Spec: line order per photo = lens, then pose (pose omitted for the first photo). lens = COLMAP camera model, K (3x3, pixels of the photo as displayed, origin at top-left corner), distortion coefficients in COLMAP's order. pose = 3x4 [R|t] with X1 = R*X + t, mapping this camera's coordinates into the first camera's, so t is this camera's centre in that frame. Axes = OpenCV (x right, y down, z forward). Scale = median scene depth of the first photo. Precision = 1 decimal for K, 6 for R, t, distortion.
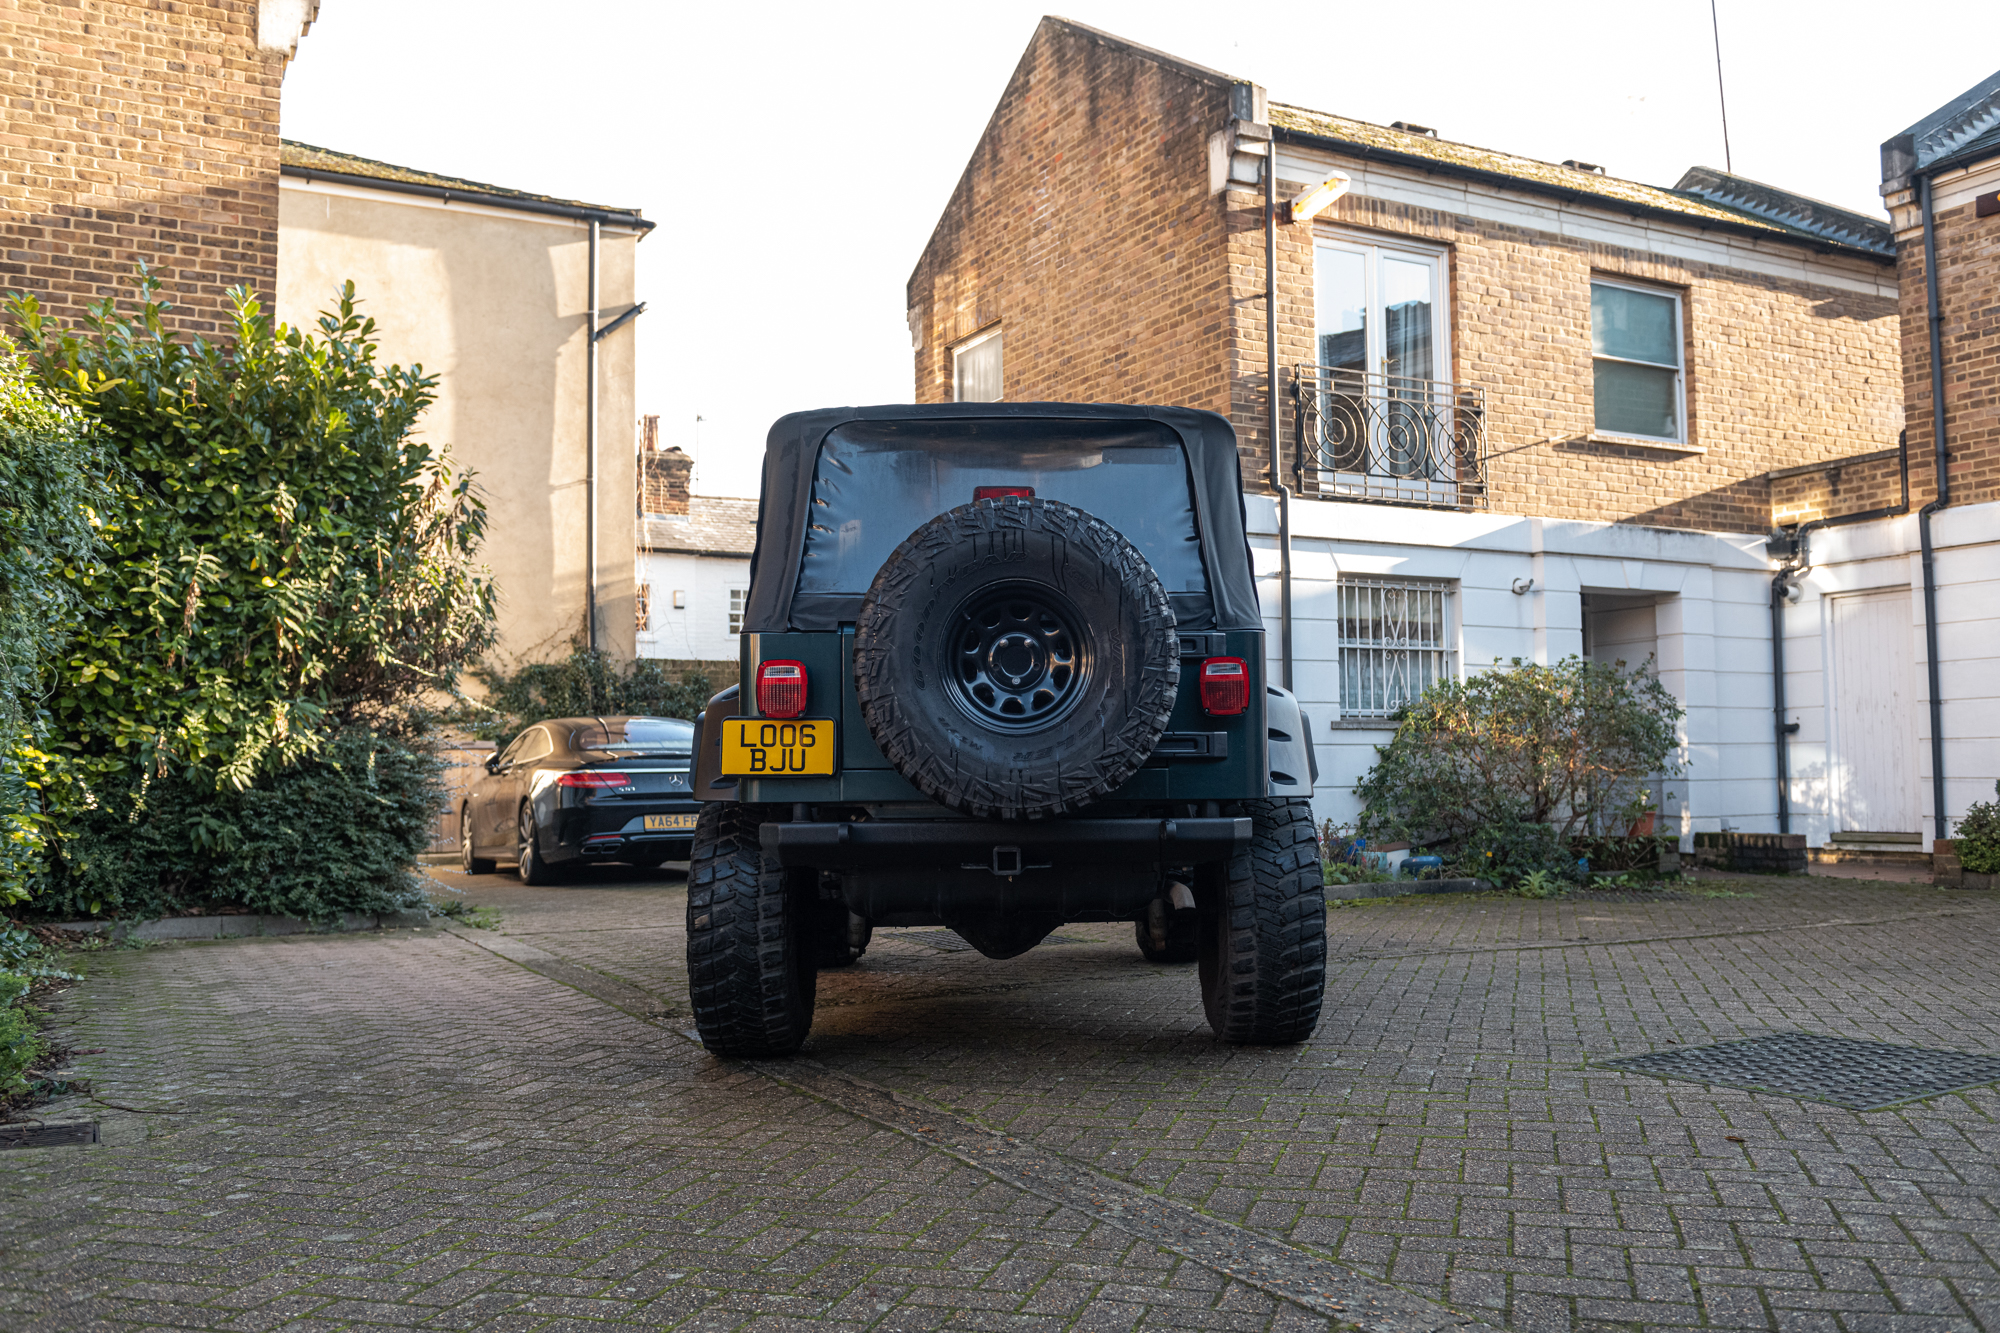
lens RADIAL K [[1674.1, 0, 1000.0], [0, 1674.1, 666.5], [0, 0, 1]] dist [-0.007507, -0.004247]
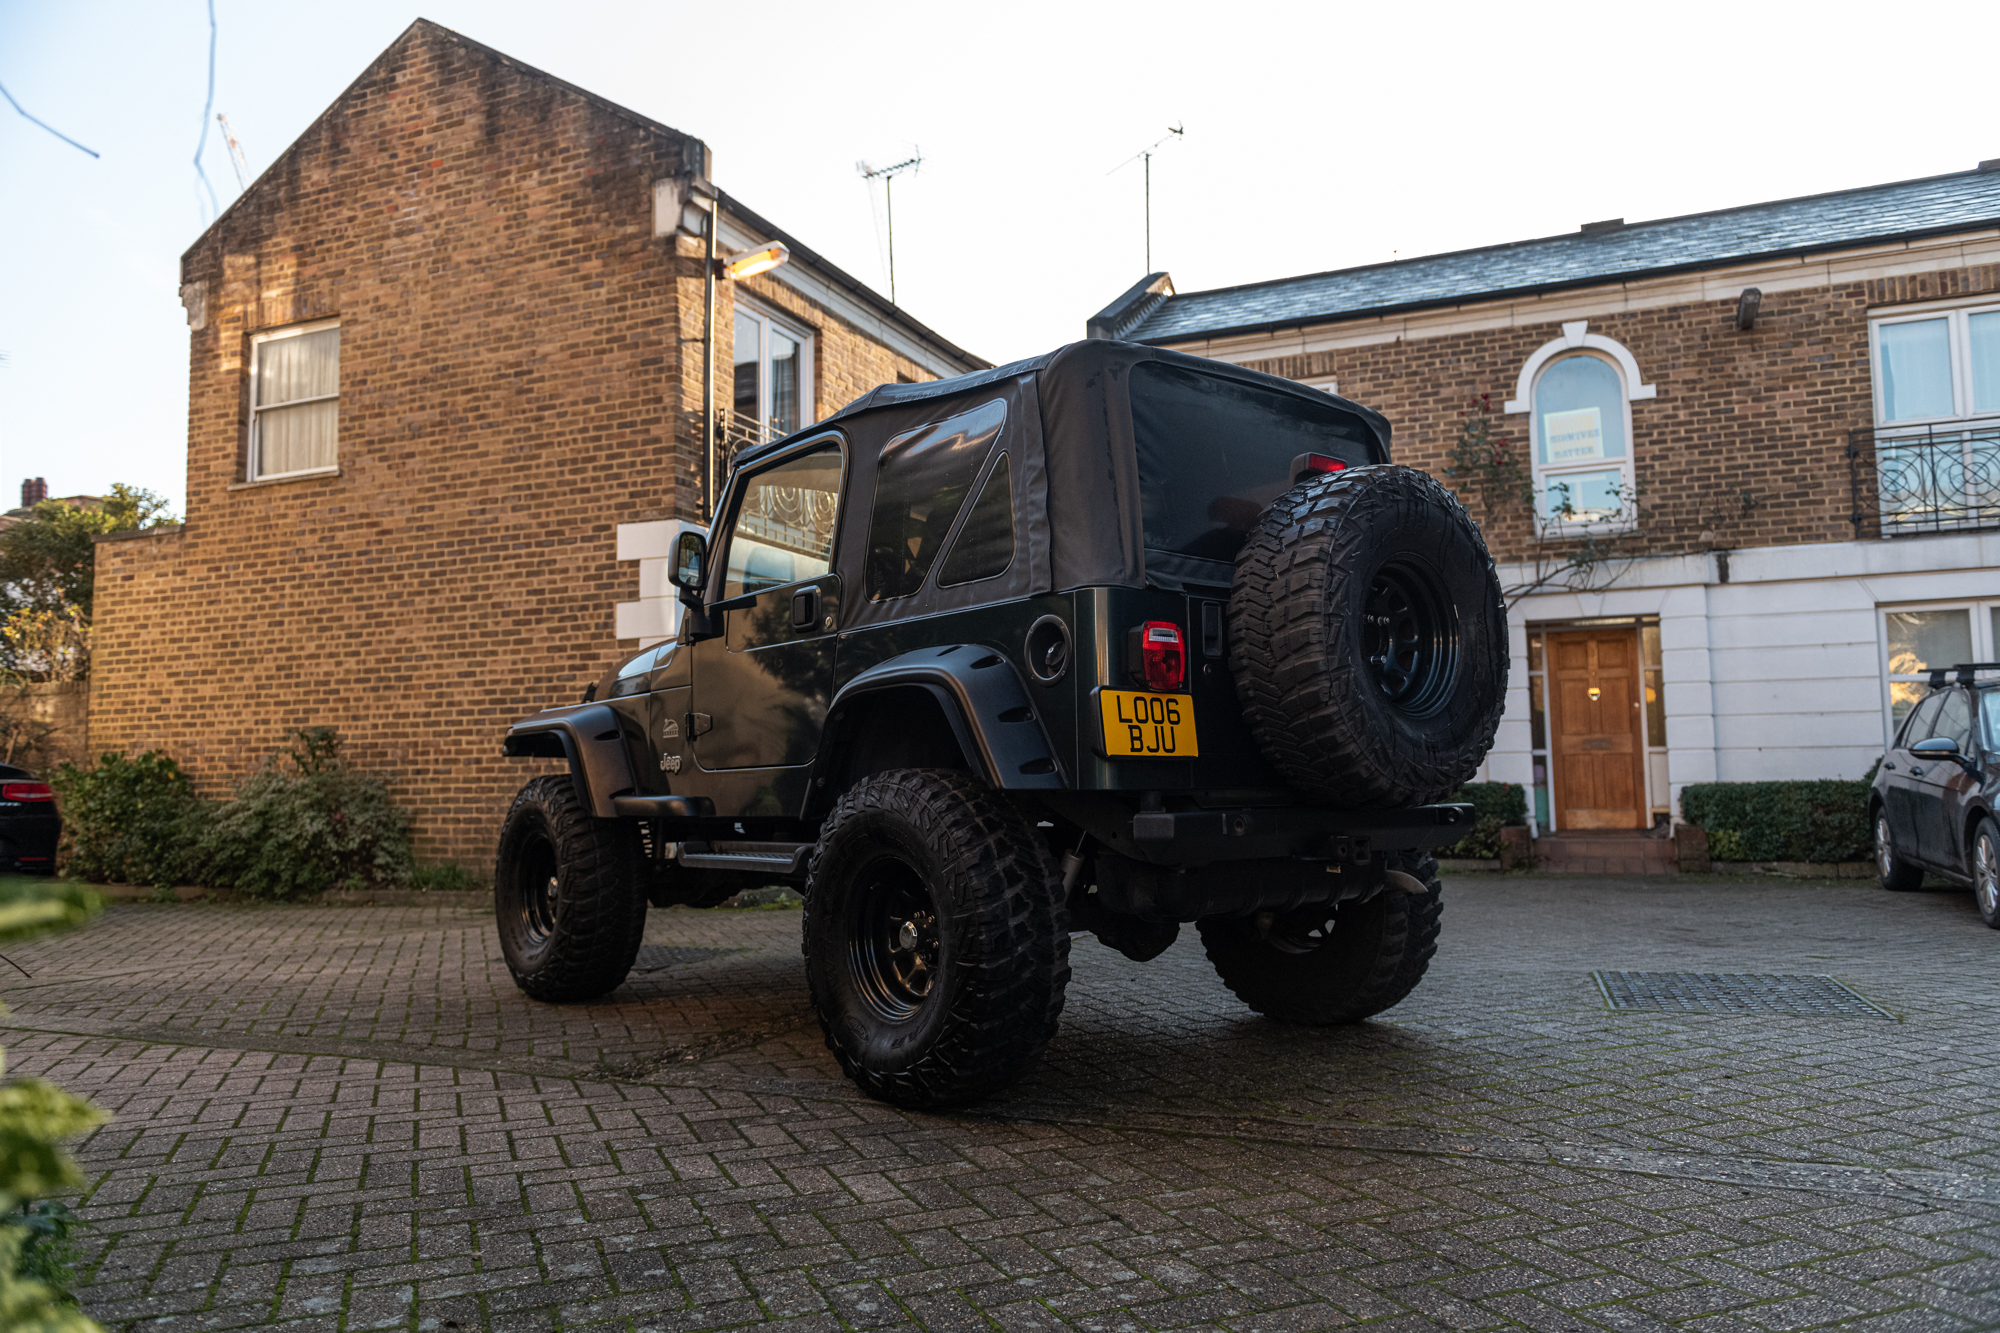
lens RADIAL K [[1394.1, 0, 1000.0], [0, 1394.1, 666.5], [0, 0, 1]] dist [0.000065, -0.000654]
pose [[0.787453, 0.054244, 0.613983, -0.210280], [-0.035122, 0.998450, -0.043166, 0.017540], [-0.615373, 0.012427, 0.788138, 0.164857]]
